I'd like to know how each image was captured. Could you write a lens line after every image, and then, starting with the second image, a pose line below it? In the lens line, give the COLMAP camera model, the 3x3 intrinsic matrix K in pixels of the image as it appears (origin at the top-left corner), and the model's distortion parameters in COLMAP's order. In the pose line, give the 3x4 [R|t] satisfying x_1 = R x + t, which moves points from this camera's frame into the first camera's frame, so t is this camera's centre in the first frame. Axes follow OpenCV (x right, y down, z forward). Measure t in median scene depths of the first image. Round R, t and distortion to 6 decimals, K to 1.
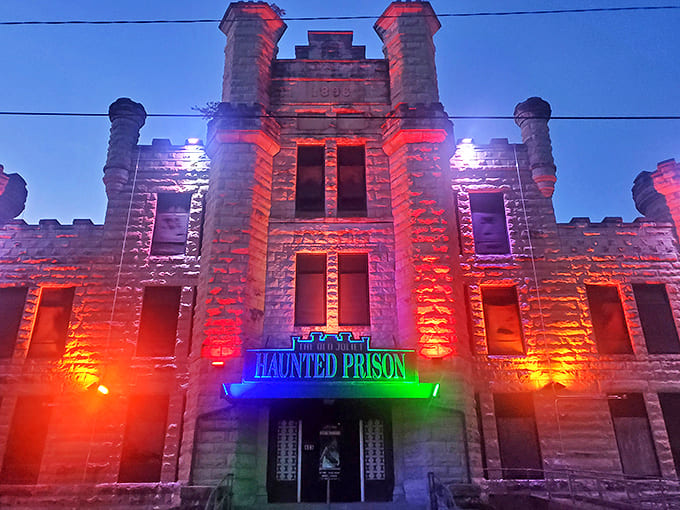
lens RADIAL K [[526.7, 0, 344.7], [0, 526.7, 256.4], [0, 0, 1]] dist [0.017129, -0.017627]
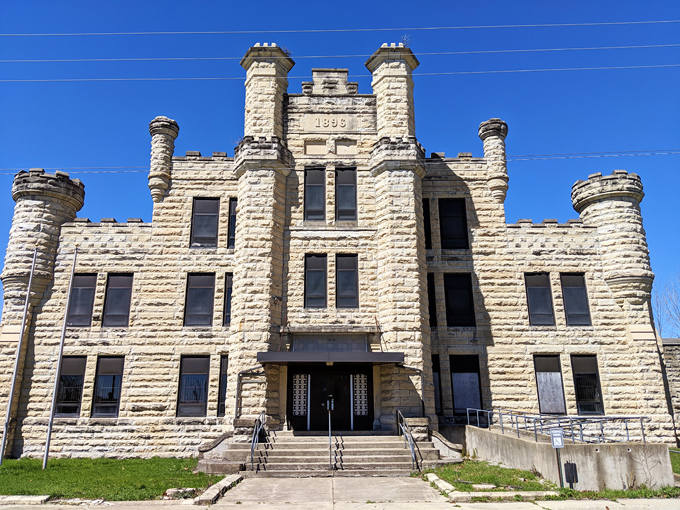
lens RADIAL K [[526.7, 0, 343.5], [0, 526.7, 251.8], [0, 0, 1]] dist [0.017129, -0.017627]
pose [[0.999961, 0.005425, 0.007014, -0.001753], [-0.006067, 0.995457, 0.095018, -0.132291], [-0.006467, -0.095057, 0.995451, -0.328203]]
